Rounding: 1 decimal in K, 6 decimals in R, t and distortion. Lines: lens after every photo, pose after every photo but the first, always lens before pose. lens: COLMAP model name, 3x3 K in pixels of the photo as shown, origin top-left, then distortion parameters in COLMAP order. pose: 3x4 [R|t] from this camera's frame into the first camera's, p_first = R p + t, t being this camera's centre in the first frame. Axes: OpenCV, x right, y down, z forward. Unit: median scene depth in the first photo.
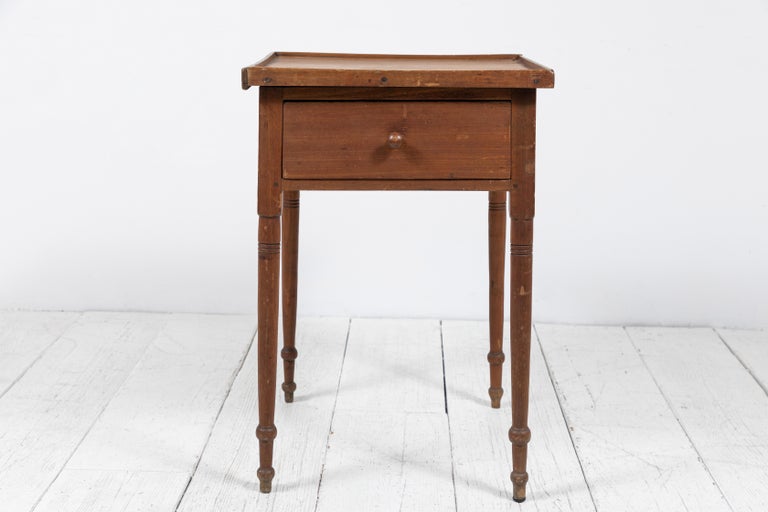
lens RADIAL K [[3029.6, 0, 384.0], [0, 3029.6, 256.0], [0, 0, 1]] dist [0.088357, -0.489275]
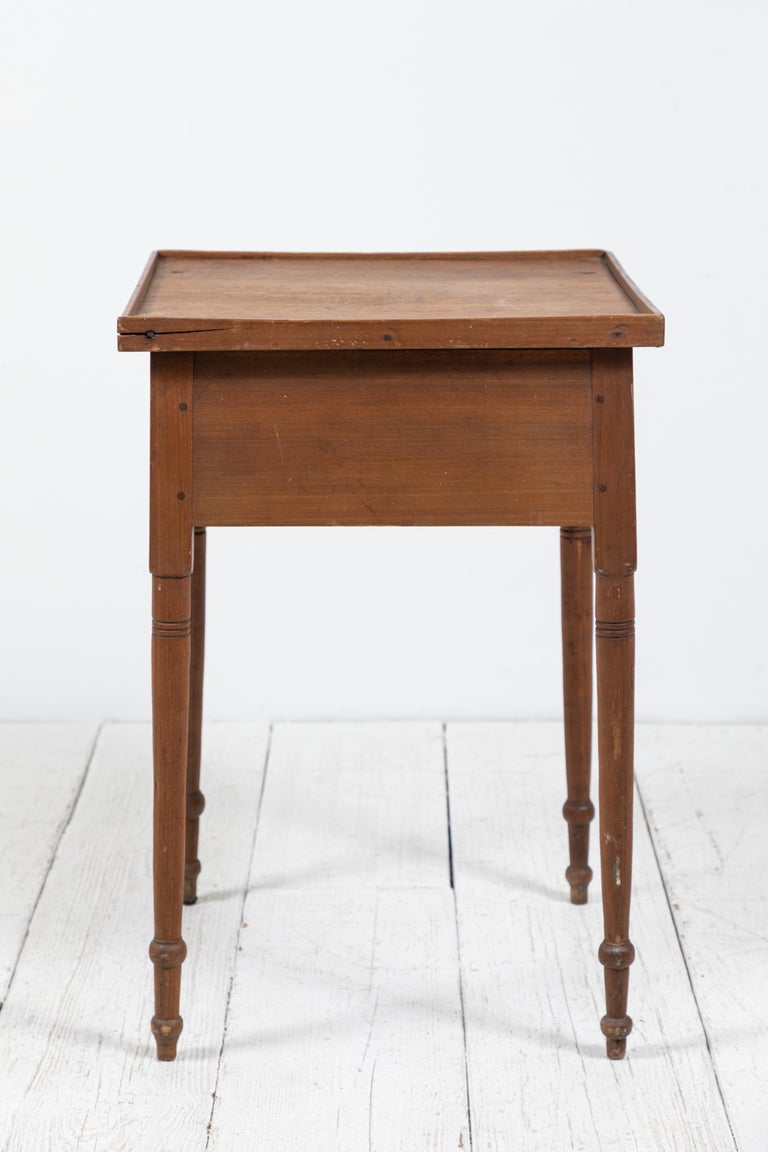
lens RADIAL K [[3671.4, 0, 384.0], [0, 3671.4, 576.0], [0, 0, 1]] dist [-0.148577, 0.062734]
pose [[0.999477, -0.026633, 0.018339, -0.002406], [0.026854, 0.999568, -0.011938, 0.003086], [-0.018013, 0.012424, 0.999761, 0.346020]]
